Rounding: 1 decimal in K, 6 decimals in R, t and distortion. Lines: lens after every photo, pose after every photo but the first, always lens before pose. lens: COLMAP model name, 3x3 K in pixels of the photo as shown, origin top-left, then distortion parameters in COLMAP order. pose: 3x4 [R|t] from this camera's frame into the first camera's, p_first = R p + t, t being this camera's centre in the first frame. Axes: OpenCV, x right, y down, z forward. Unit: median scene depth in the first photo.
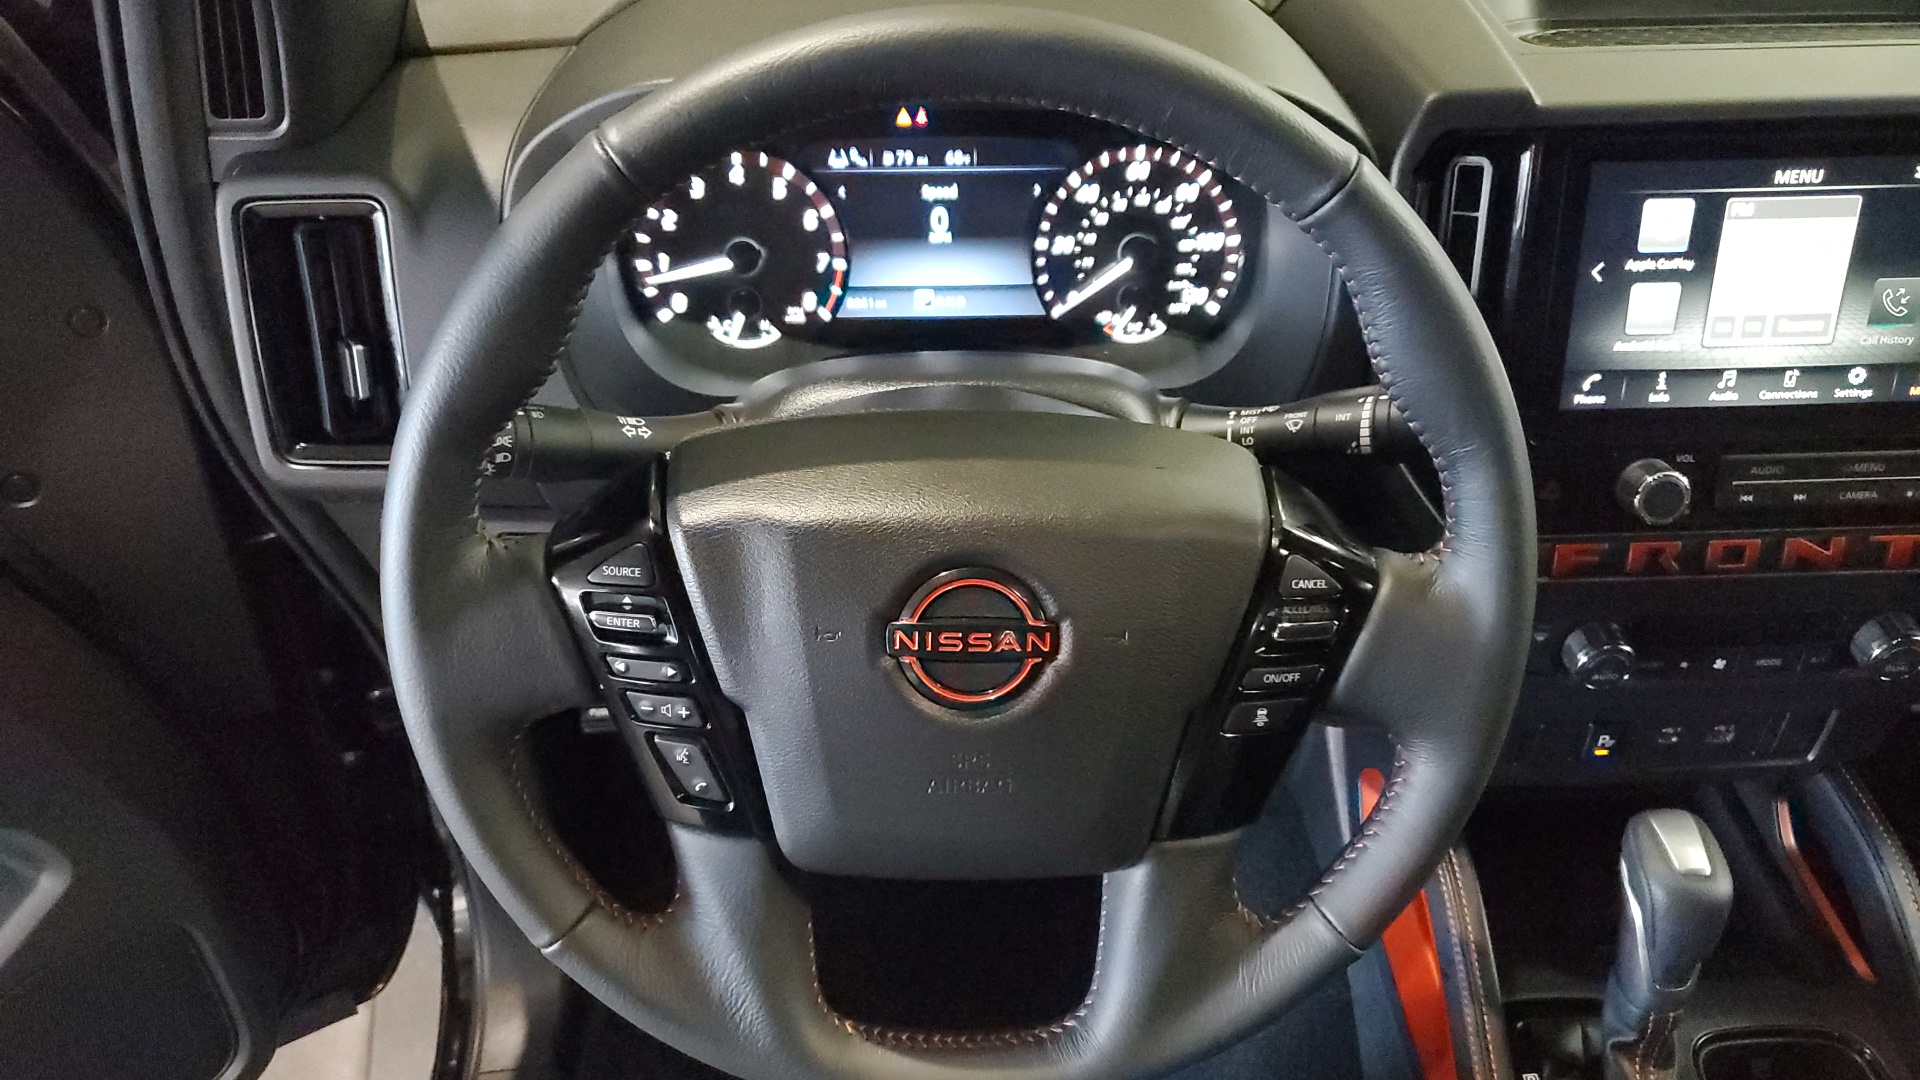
lens RADIAL K [[1567.8, 0, 959.2], [0, 1567.8, 588.7], [0, 0, 1]] dist [0.050947, -0.093189]
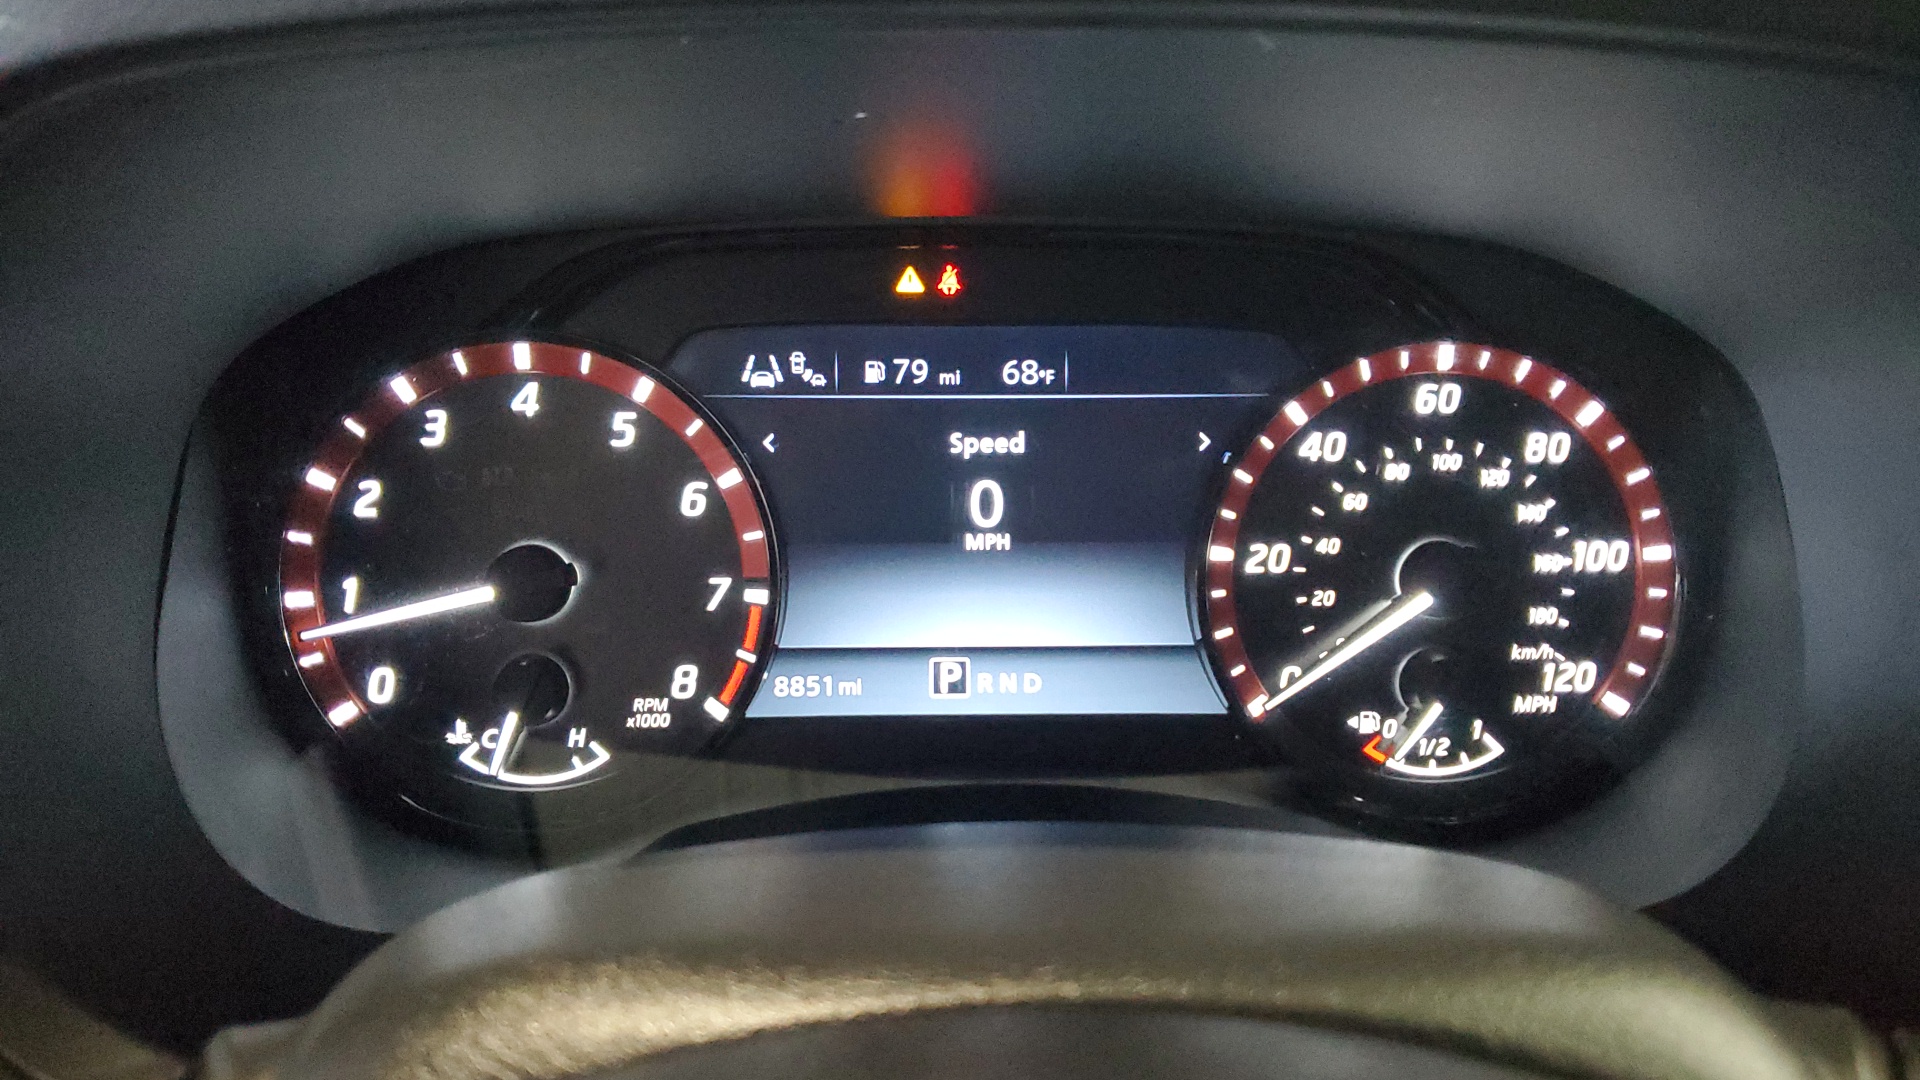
lens RADIAL K [[1520.2, 0, 953.5], [0, 1520.2, 572.7], [0, 0, 1]] dist [0.092660, -0.143975]
pose [[0.999973, 0.005332, -0.005025, -0.019865], [-0.006472, 0.964384, -0.264426, -0.102951], [0.003436, 0.264451, 0.964393, 0.596379]]
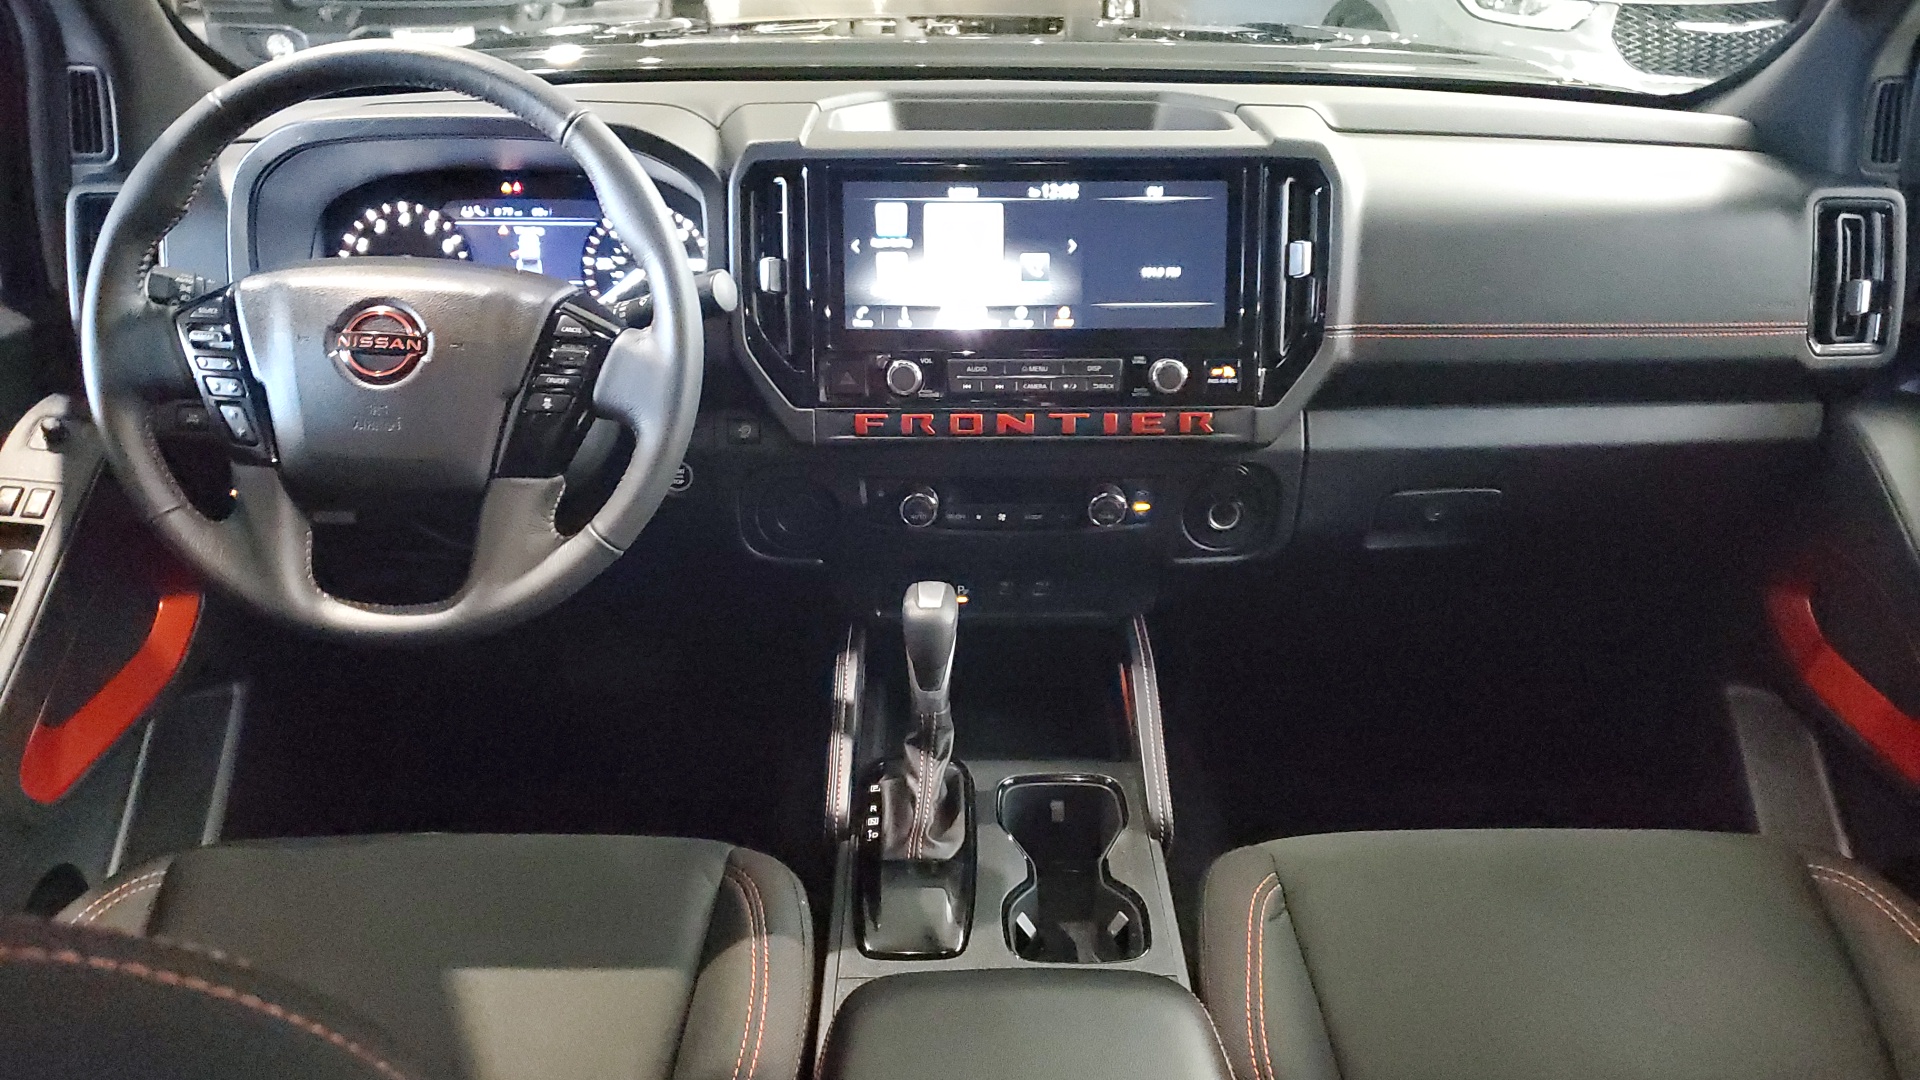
lens RADIAL K [[1520.2, 0, 953.5], [0, 1520.2, 572.7], [0, 0, 1]] dist [0.092660, -0.143975]
pose [[0.999481, 0.014450, -0.028776, 0.485895], [-0.020700, 0.972868, -0.230433, 0.458989], [0.024665, 0.230909, 0.972663, -0.471679]]
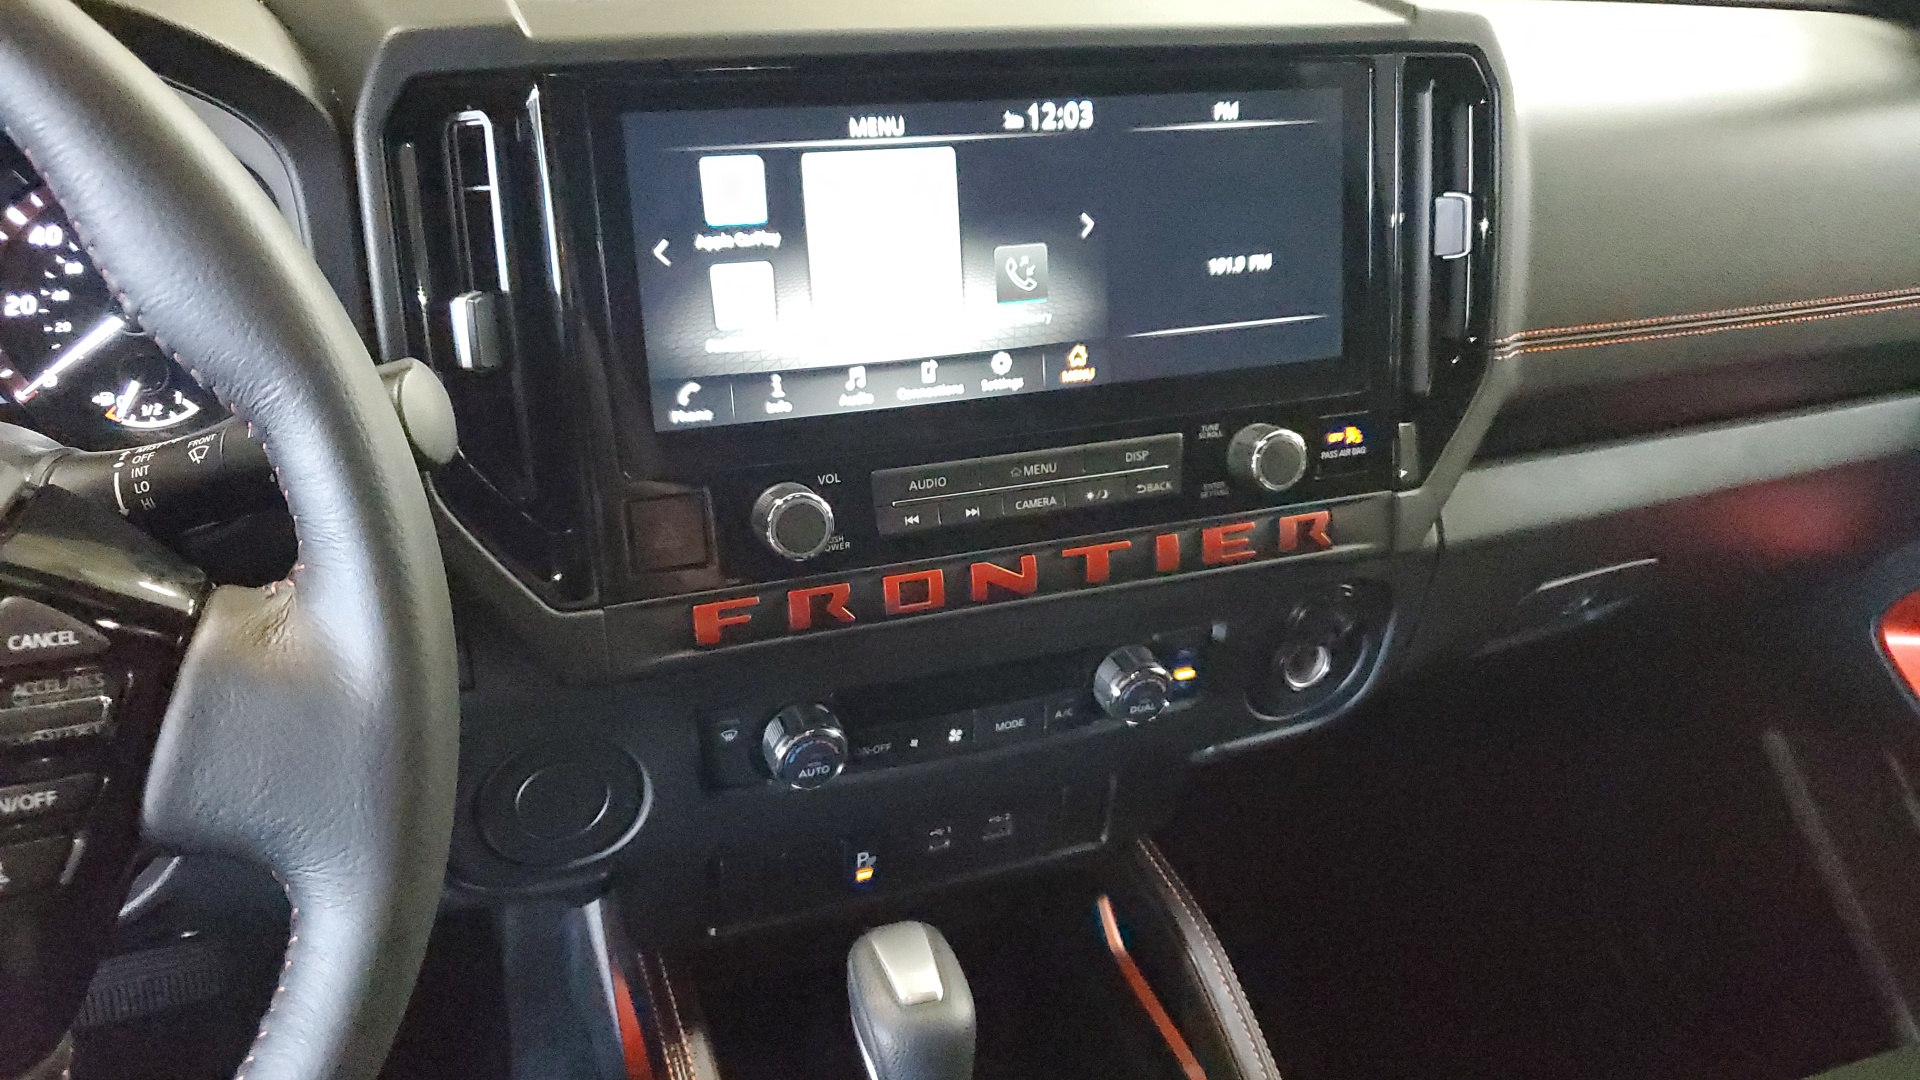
lens RADIAL K [[1549.0, 0, 960.0], [0, 1549.0, 540.0], [0, 0, 1]] dist [0.064002, -0.136180]
pose [[0.943635, -0.111937, 0.311486, 0.245328], [0.165409, 0.974619, -0.150857, 0.071882], [-0.286693, 0.193876, 0.938200, 0.213556]]
